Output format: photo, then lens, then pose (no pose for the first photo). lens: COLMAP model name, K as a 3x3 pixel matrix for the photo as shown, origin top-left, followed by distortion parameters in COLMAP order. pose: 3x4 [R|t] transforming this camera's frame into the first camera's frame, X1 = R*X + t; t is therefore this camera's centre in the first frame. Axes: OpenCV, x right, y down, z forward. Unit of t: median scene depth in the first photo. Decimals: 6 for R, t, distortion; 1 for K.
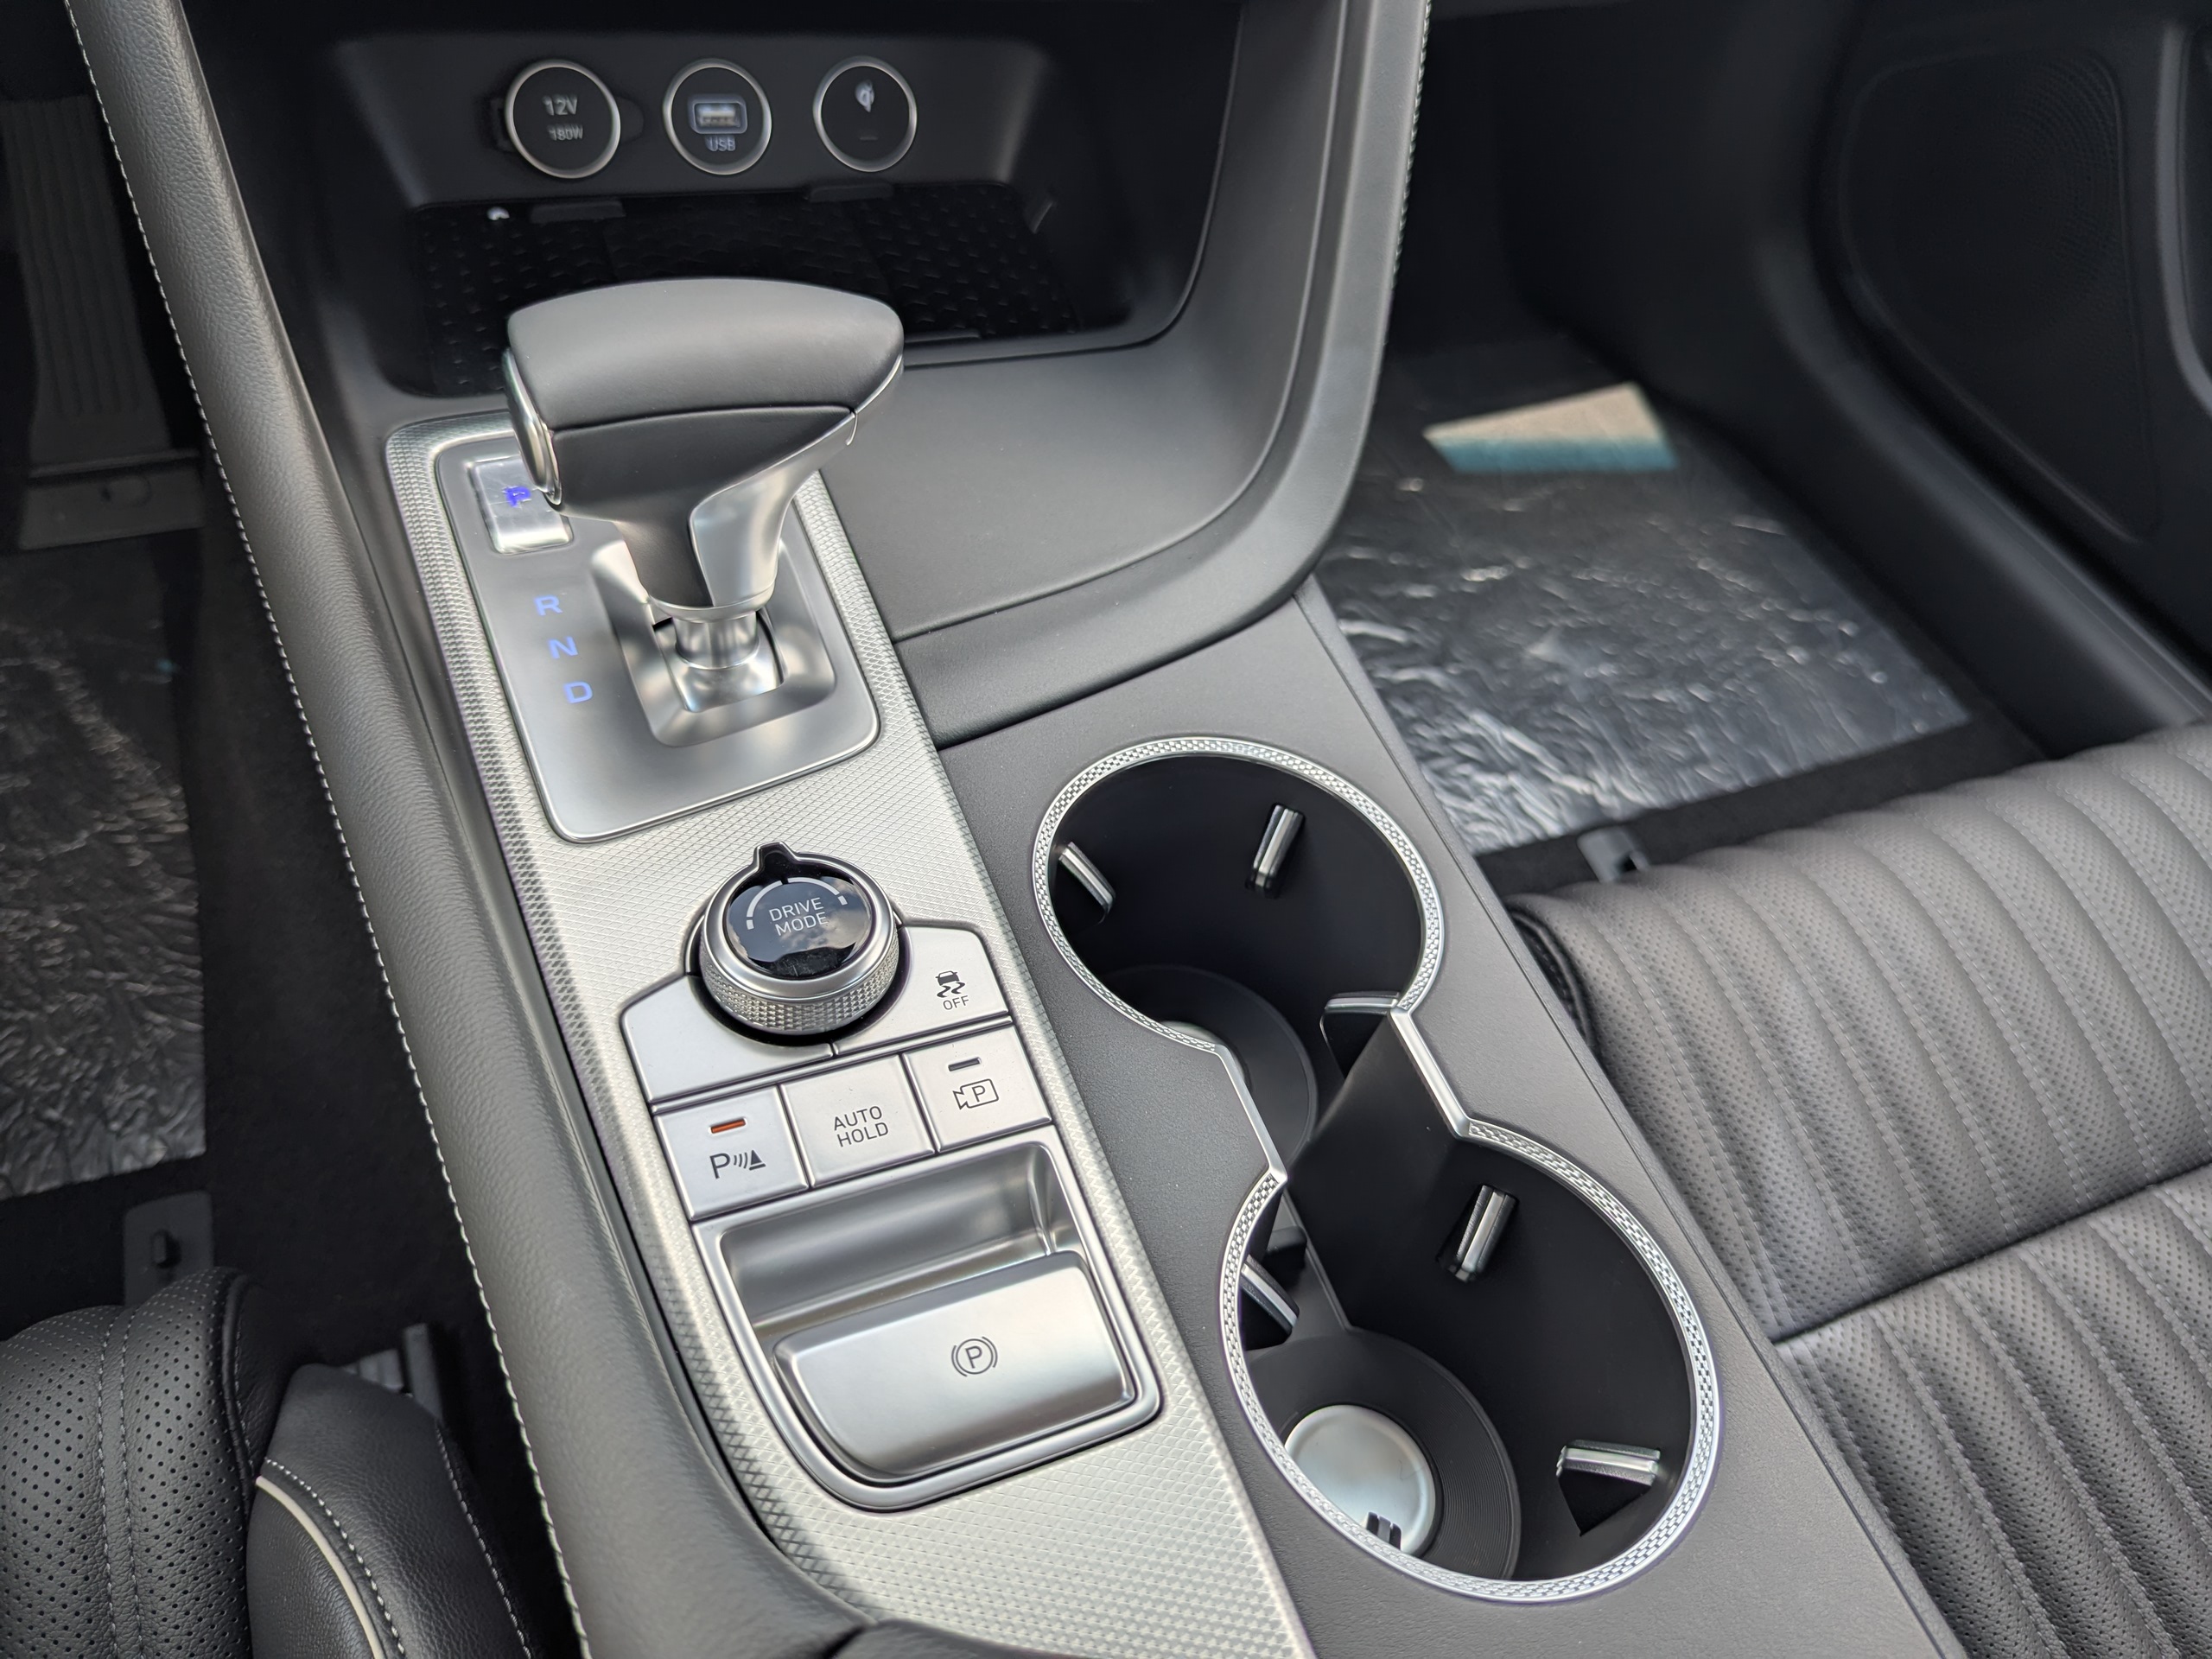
lens RADIAL K [[1589.6, 0, 1103.7], [0, 1589.6, 824.6], [0, 0, 1]] dist [0.000087, 0.002830]
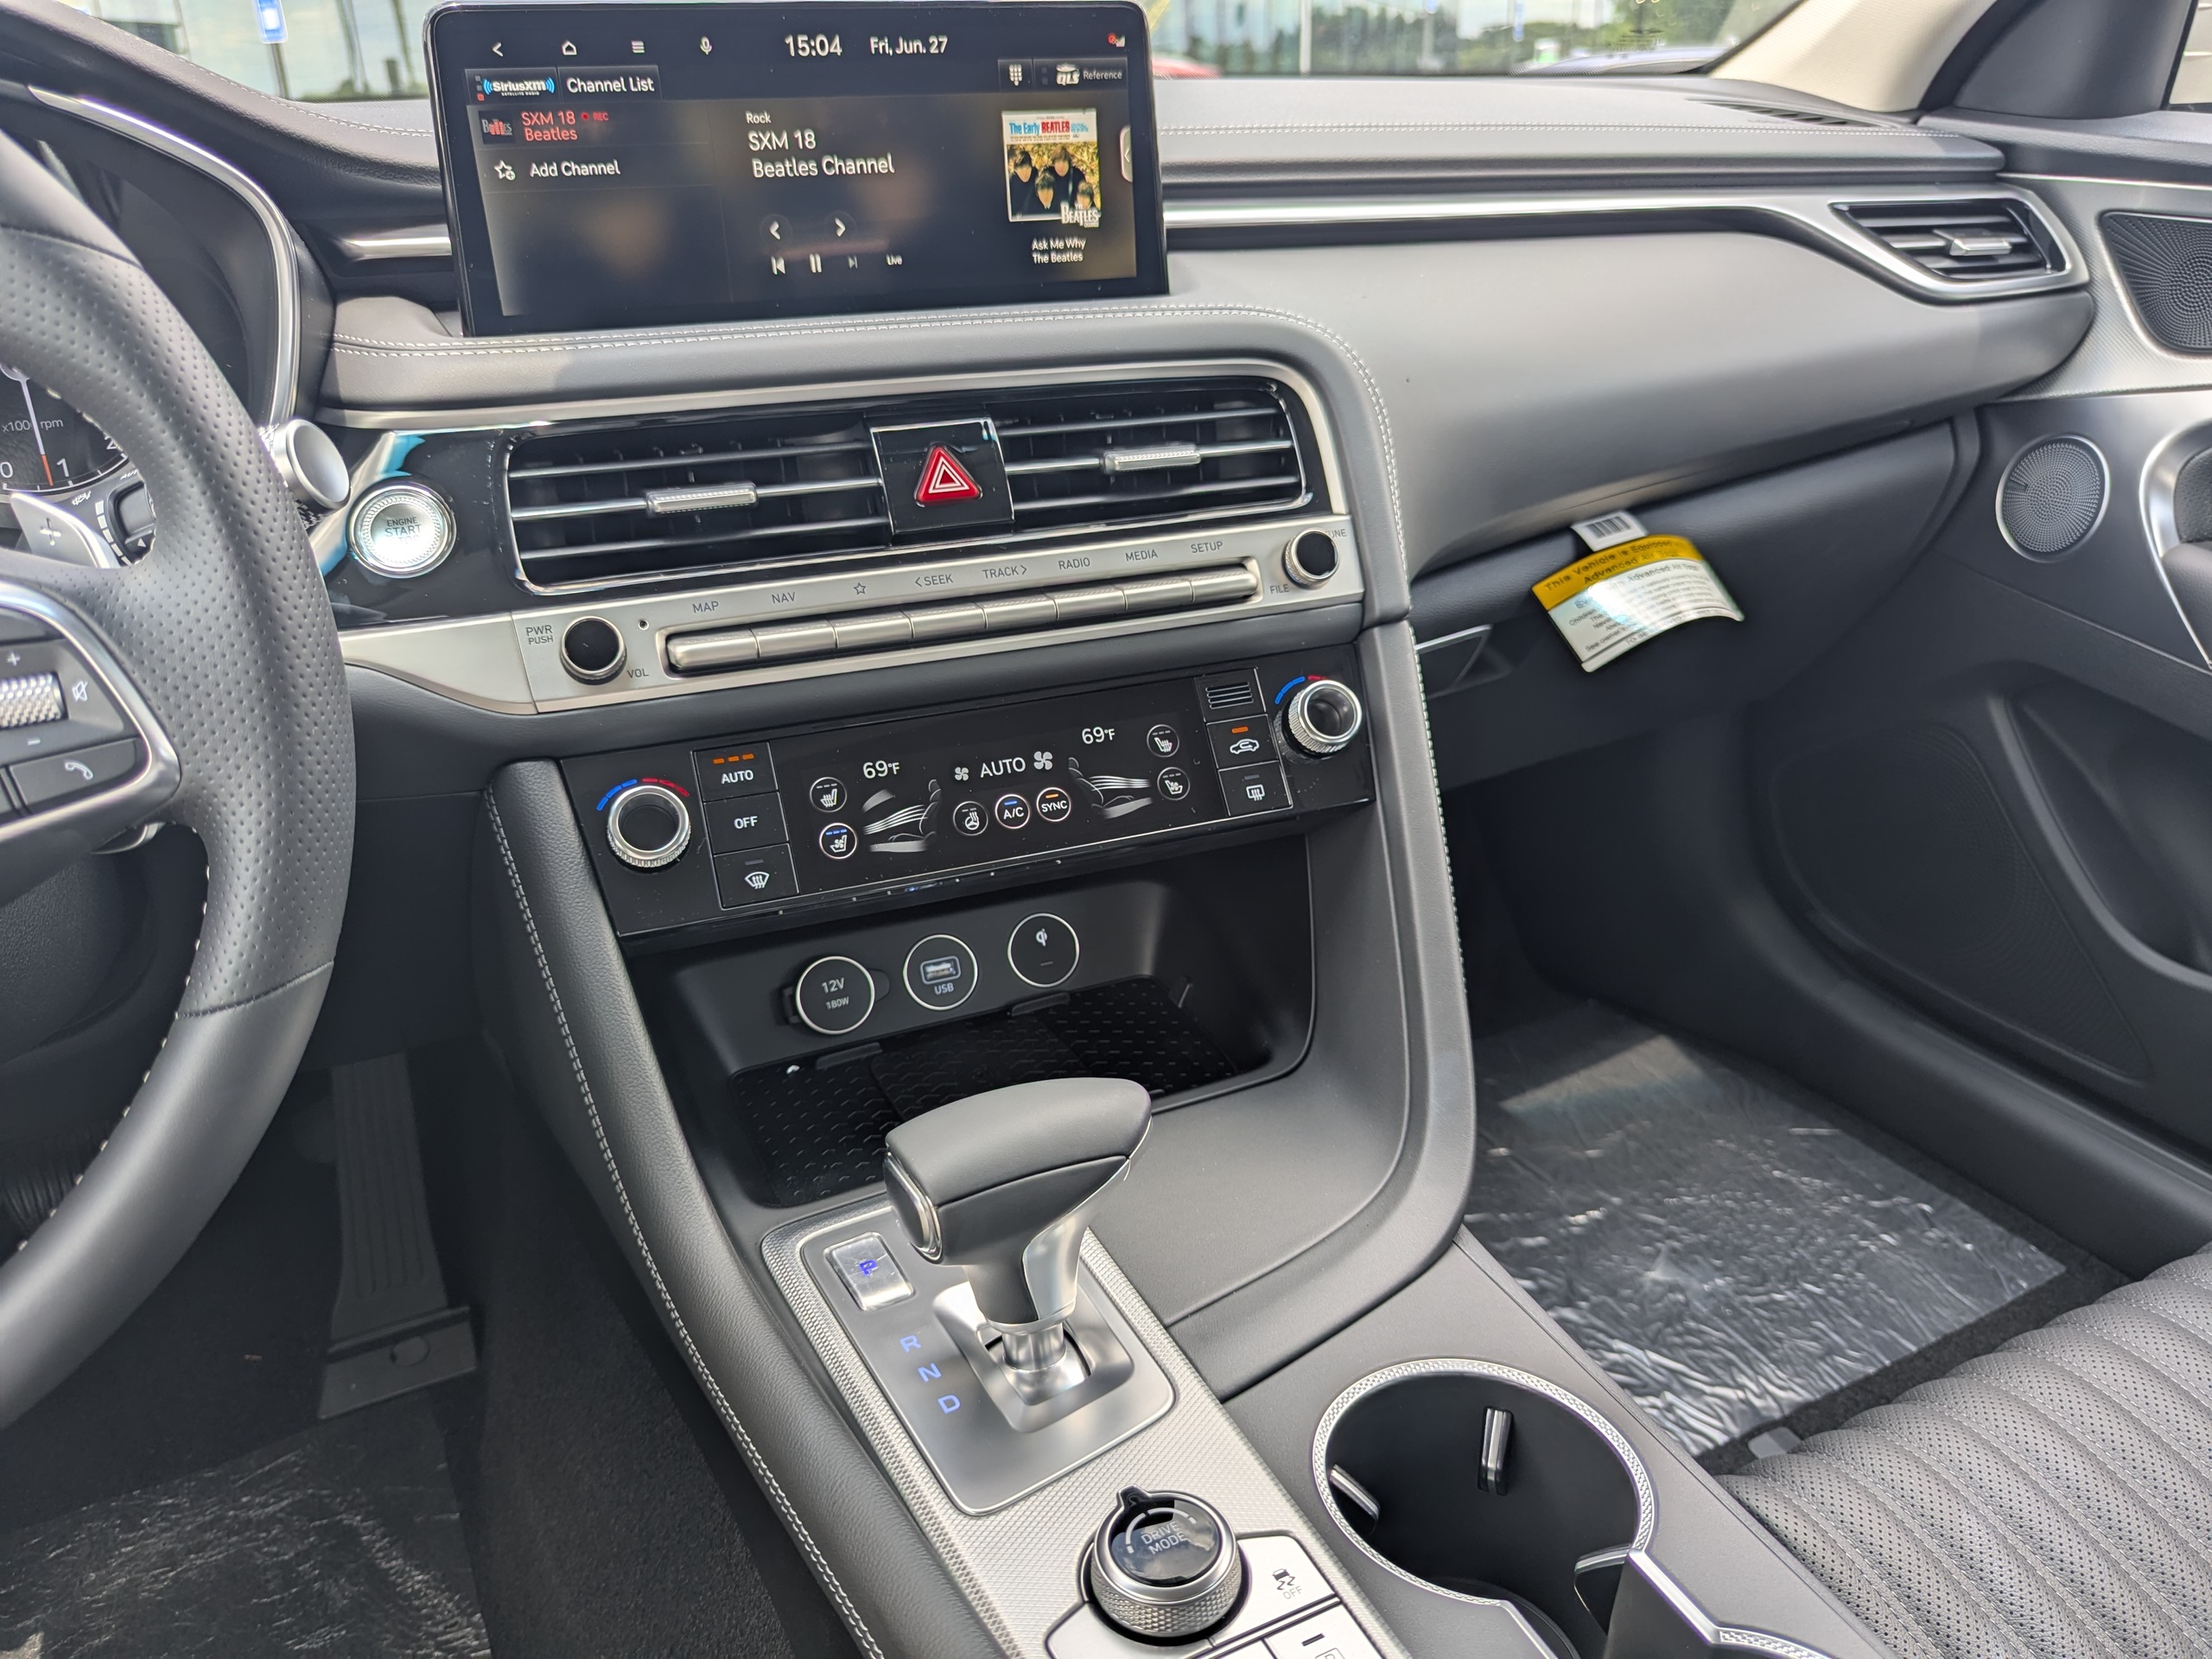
lens RADIAL K [[1589.6, 0, 1103.7], [0, 1589.6, 824.6], [0, 0, 1]] dist [0.000087, 0.002830]
pose [[0.984164, -0.177258, 0.001112, -0.088259], [0.159763, 0.884273, -0.438790, 0.067048], [0.076795, 0.432019, 0.898589, -0.282633]]
